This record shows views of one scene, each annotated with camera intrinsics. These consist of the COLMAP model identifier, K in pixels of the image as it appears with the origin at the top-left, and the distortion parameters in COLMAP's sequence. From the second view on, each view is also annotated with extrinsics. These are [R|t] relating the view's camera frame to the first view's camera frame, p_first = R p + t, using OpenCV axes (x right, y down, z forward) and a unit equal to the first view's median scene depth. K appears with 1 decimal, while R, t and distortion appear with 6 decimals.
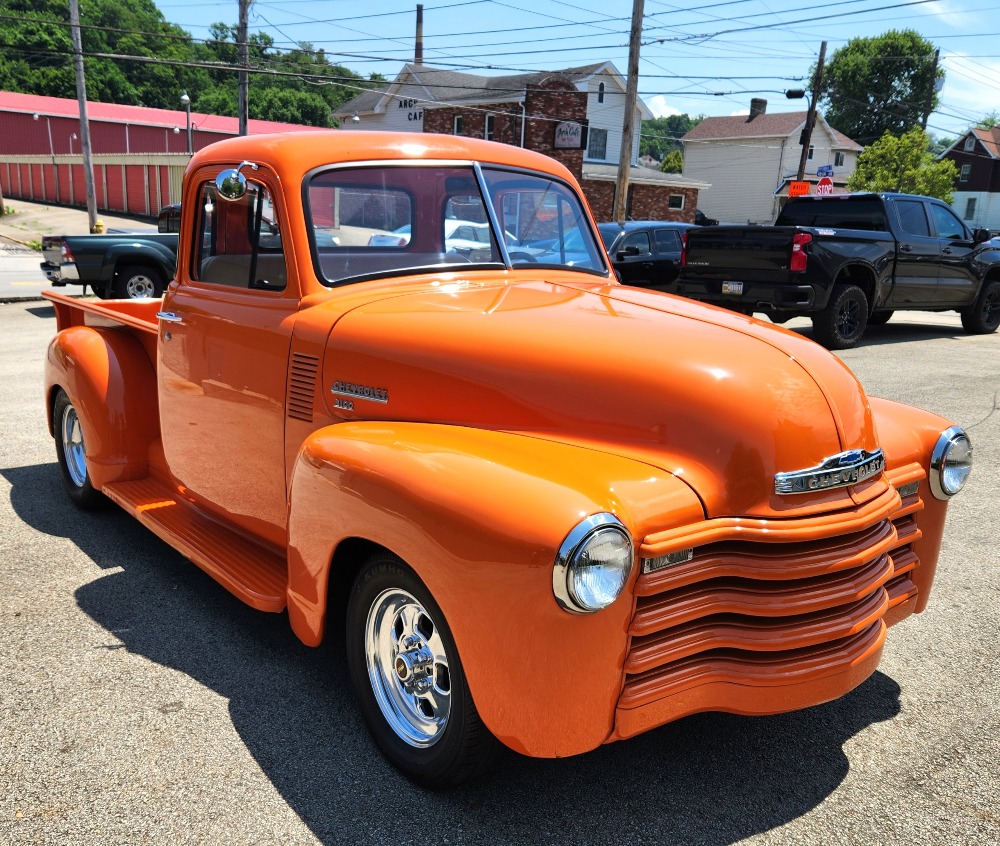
lens RADIAL K [[995.8, 0, 513.6], [0, 995.8, 463.3], [0, 0, 1]] dist [0.103688, -0.129382]
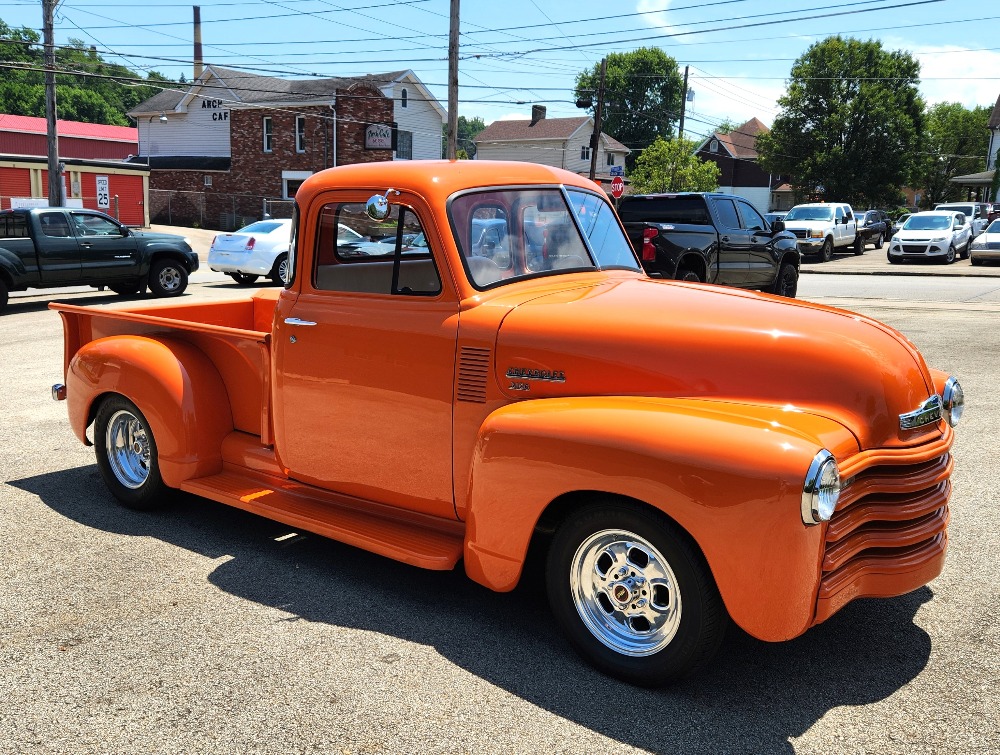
lens RADIAL K [[999.7, 0, 500.0], [0, 999.7, 377.5], [0, 0, 1]] dist [0.123284, -0.168802]
pose [[0.966629, -0.057373, 0.249674, -0.103436], [0.075131, 0.995233, -0.062177, 0.000860], [-0.244917, 0.078861, 0.966332, -0.035396]]
